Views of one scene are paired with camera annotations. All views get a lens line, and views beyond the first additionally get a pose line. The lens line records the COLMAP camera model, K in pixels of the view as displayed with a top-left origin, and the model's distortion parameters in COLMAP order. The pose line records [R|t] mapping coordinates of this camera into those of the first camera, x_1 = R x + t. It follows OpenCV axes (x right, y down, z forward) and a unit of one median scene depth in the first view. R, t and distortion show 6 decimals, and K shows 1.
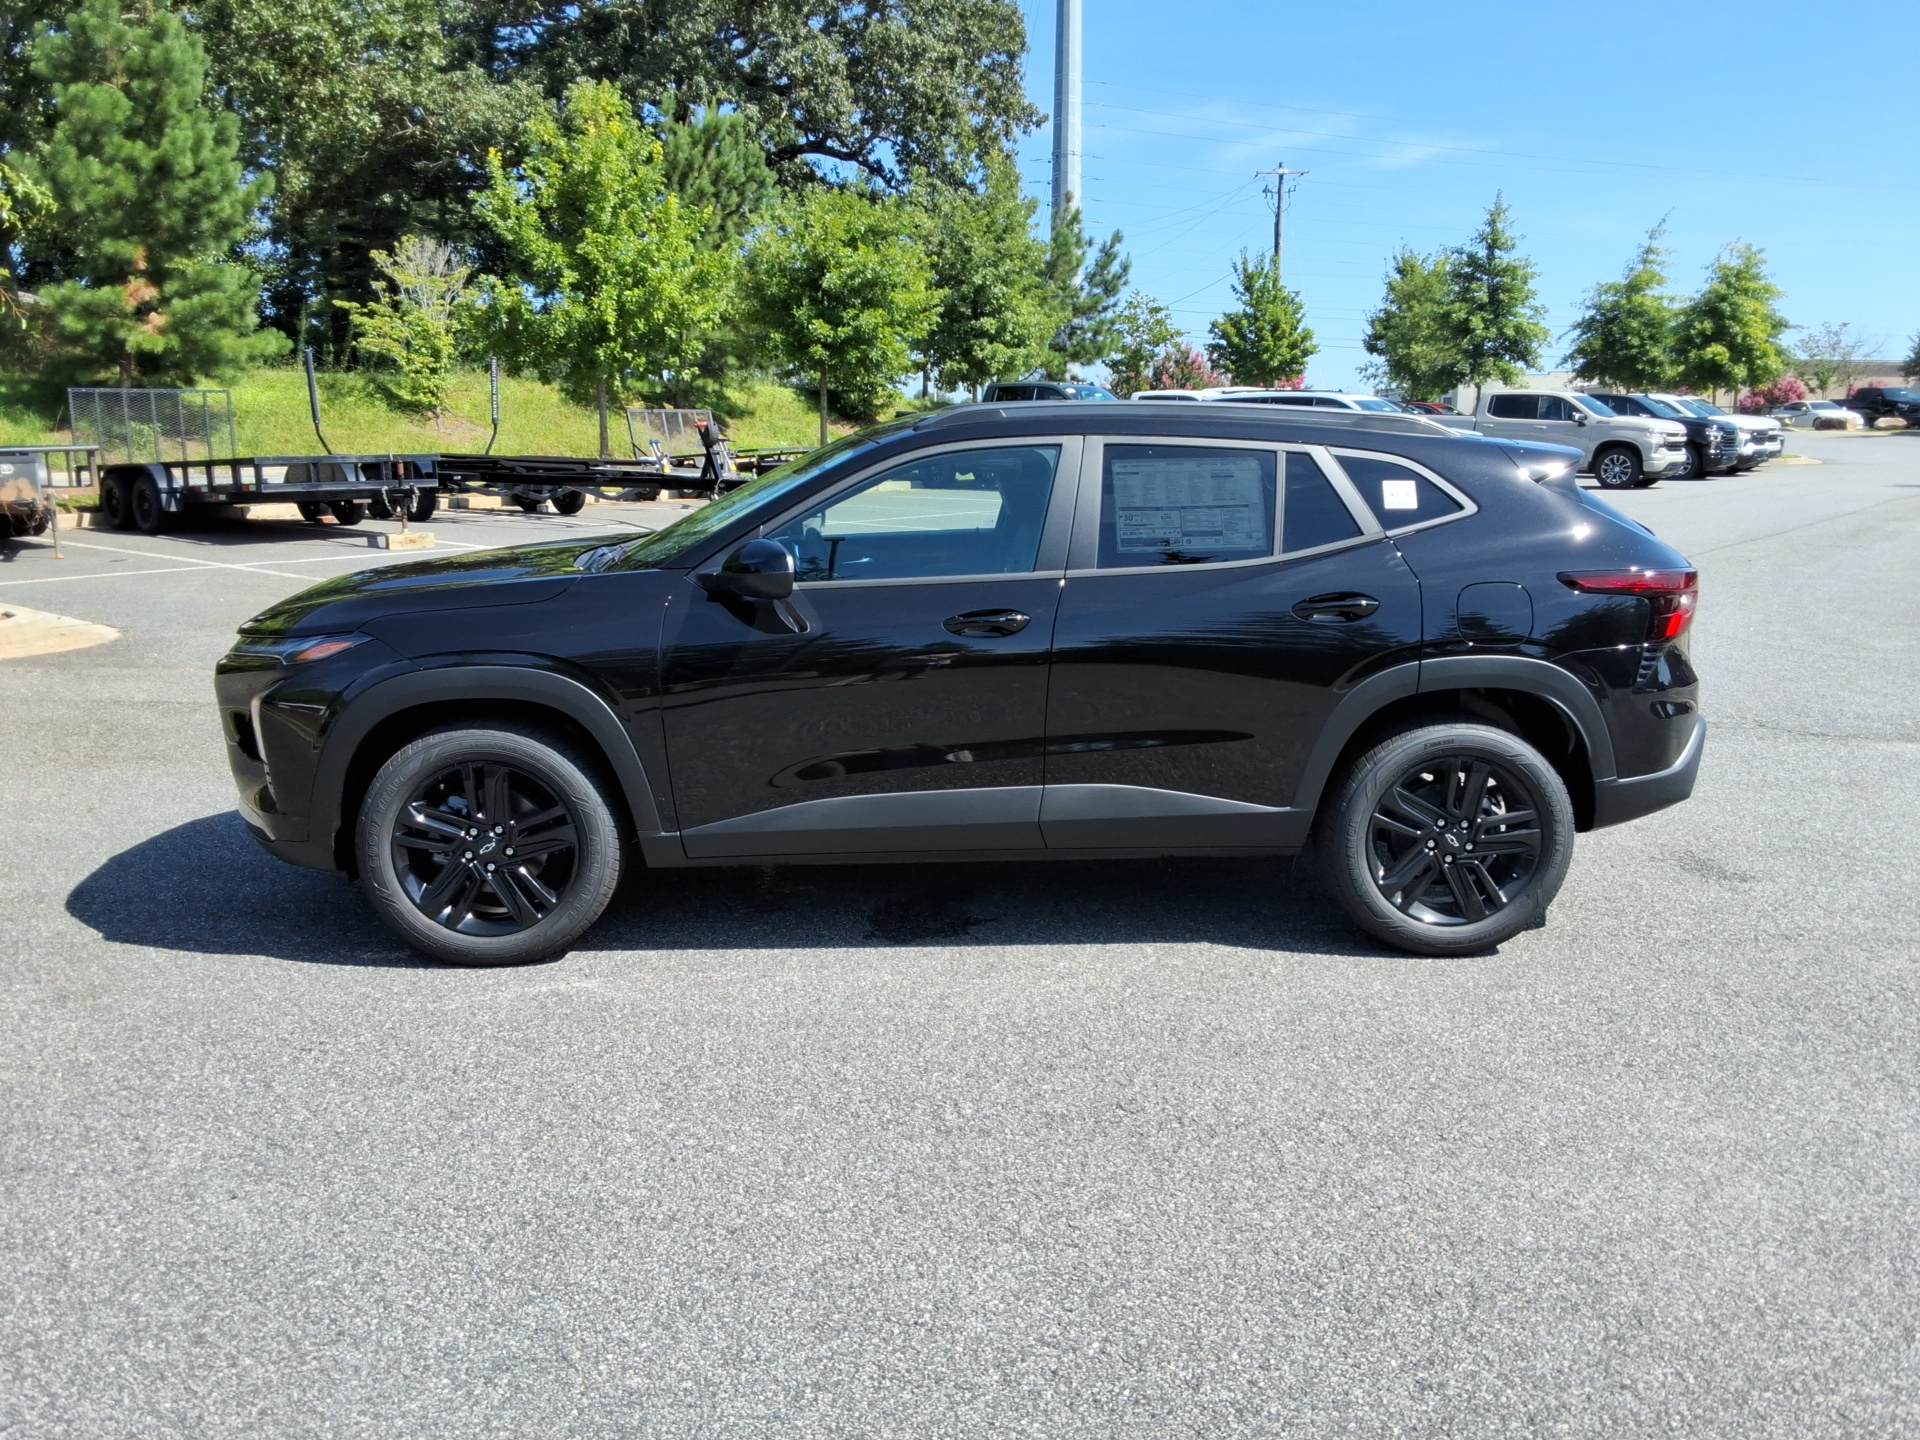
lens RADIAL K [[1564.5, 0, 982.0], [0, 1564.5, 690.9], [0, 0, 1]] dist [0.122061, -0.207421]
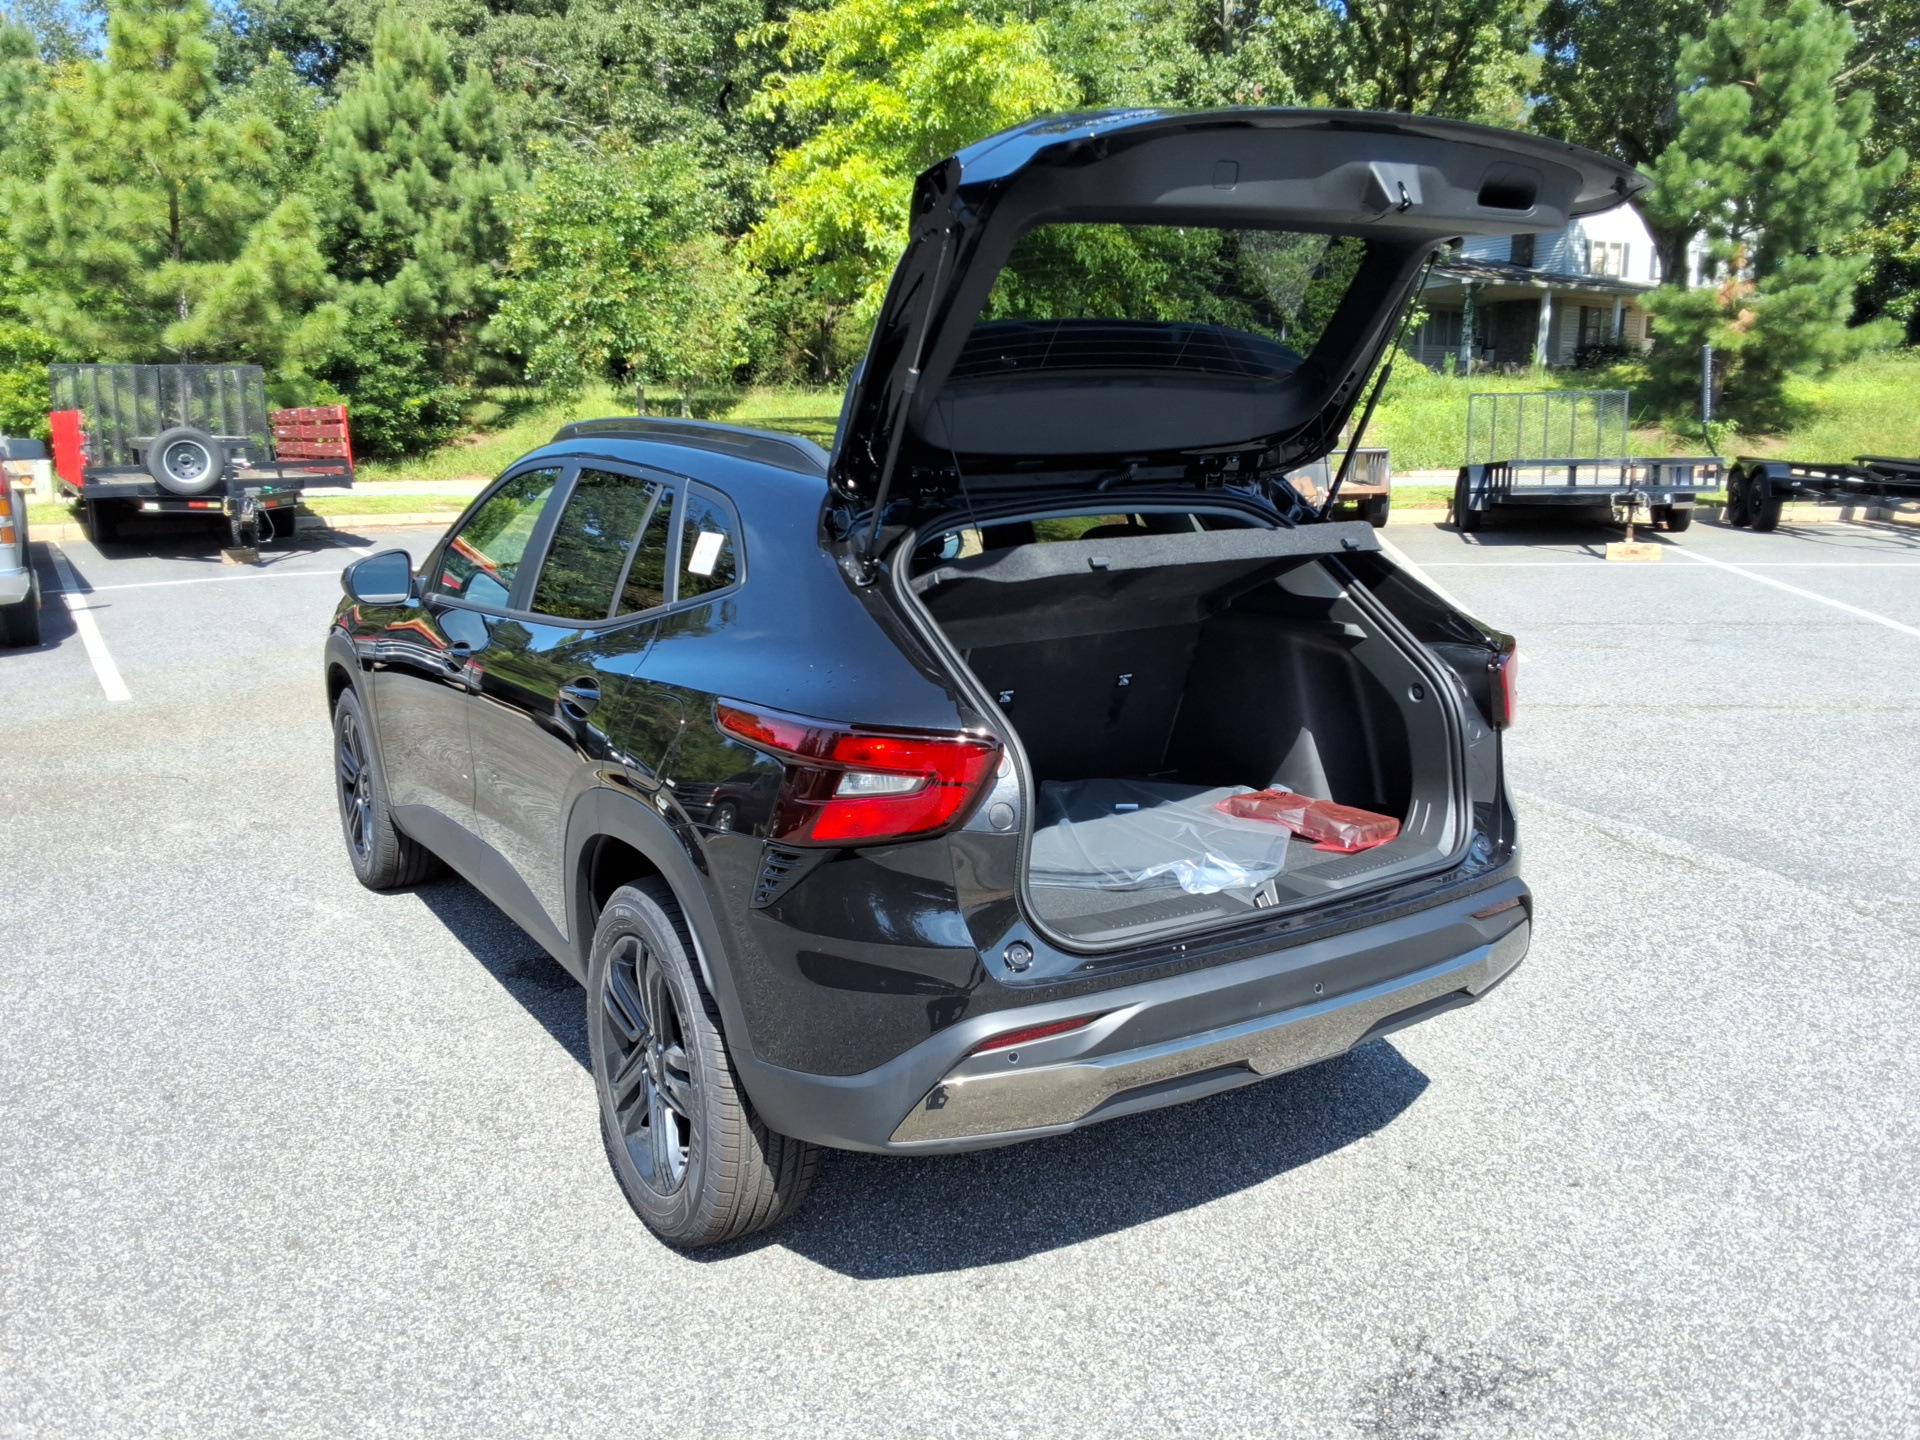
lens RADIAL K [[1551.9, 0, 980.0], [0, 1551.9, 696.0], [0, 0, 1]] dist [0.114842, -0.187023]
pose [[0.487830, 0.142660, -0.861203, 0.134172], [-0.135717, 0.986954, 0.086614, -0.020190], [0.862324, 0.074627, 0.500827, 0.113014]]
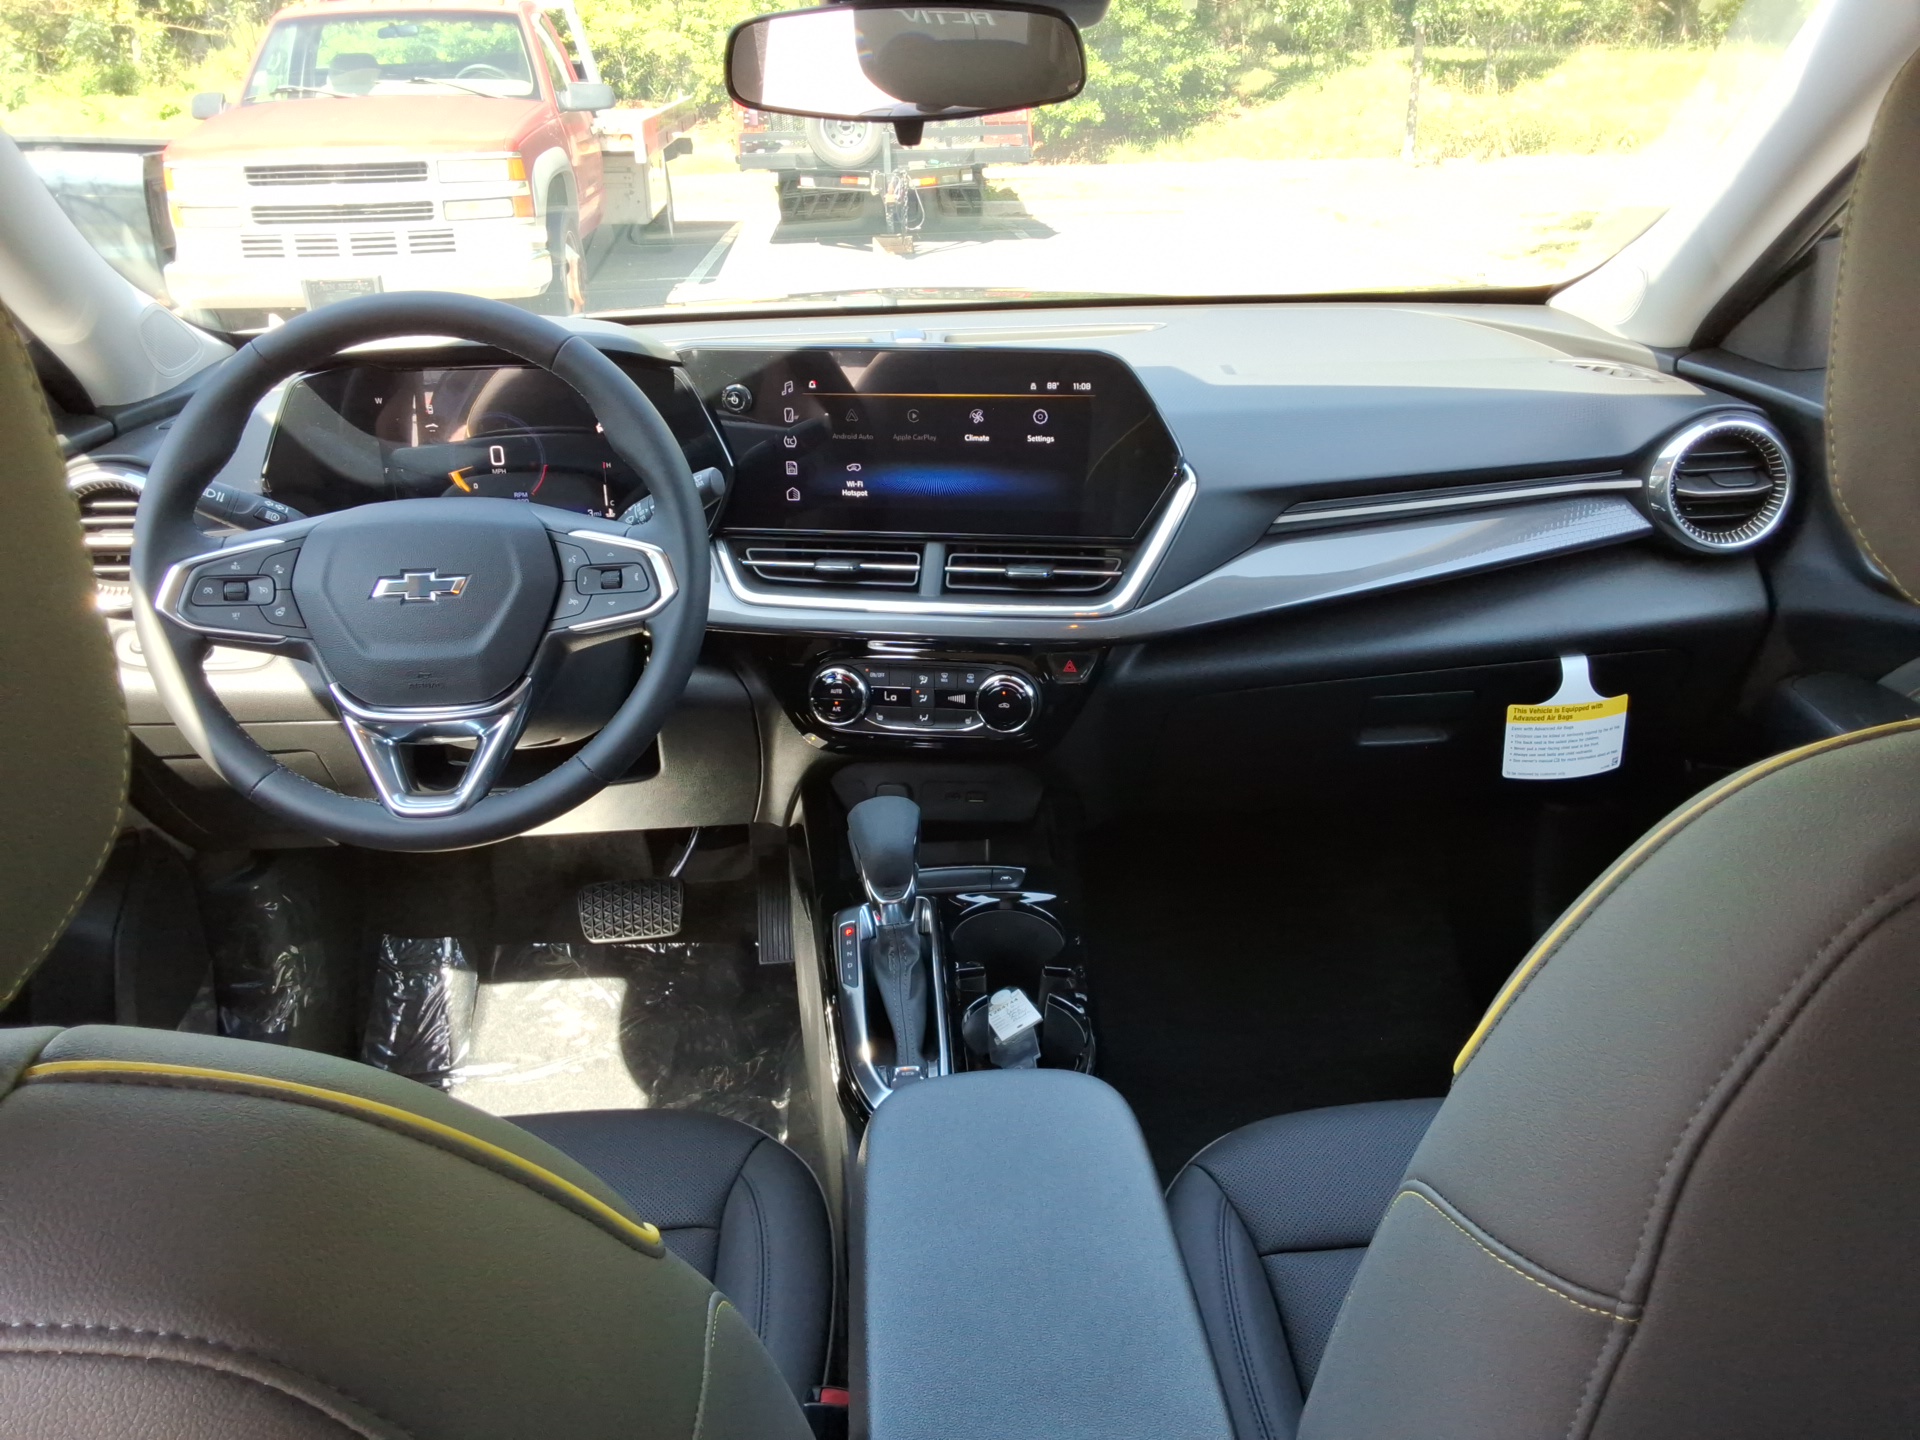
lens RADIAL K [[1556.8, 0, 960.0], [0, 1556.8, 720.0], [0, 0, 1]] dist [0.067471, -0.125231]
pose [[0.012517, 0.356908, -0.934056, 0.018044], [-0.157863, 0.923119, 0.350614, -0.021284], [0.987382, 0.143064, 0.067897, 0.165753]]
